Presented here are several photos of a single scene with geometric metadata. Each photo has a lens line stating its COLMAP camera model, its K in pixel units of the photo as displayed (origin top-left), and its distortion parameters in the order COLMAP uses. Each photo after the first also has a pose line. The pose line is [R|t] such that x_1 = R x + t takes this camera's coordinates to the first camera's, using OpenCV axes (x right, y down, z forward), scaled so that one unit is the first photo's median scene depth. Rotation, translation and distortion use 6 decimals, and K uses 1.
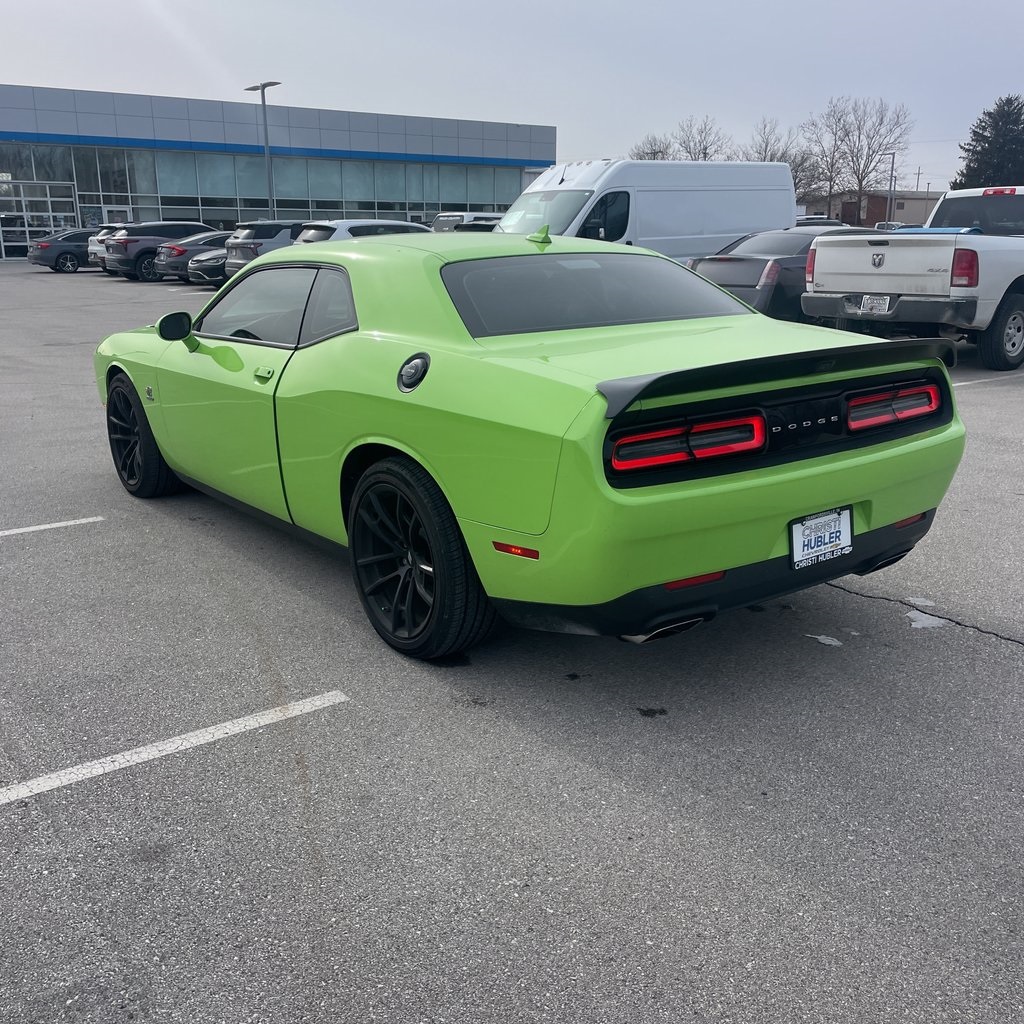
lens RADIAL K [[1030.7, 0, 516.2], [0, 1030.7, 511.9], [0, 0, 1]] dist [0.094427, -0.129920]
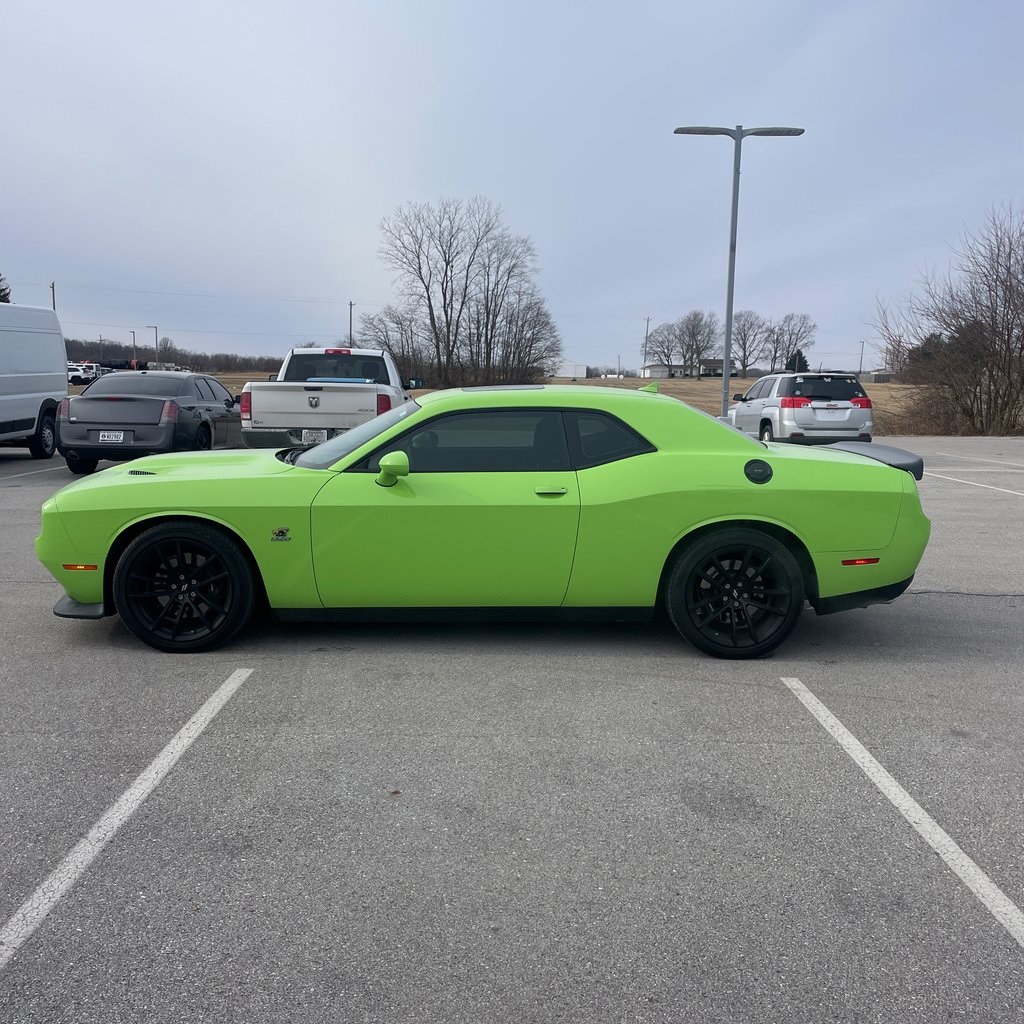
lens RADIAL K [[1024.8, 0, 498.4], [0, 1024.8, 491.0], [0, 0, 1]] dist [0.060858, -0.027096]
pose [[0.587009, -0.070777, 0.806481, -0.554651], [0.188909, 0.980646, -0.051438, -0.033694], [-0.787232, 0.182546, 0.589018, 0.128369]]
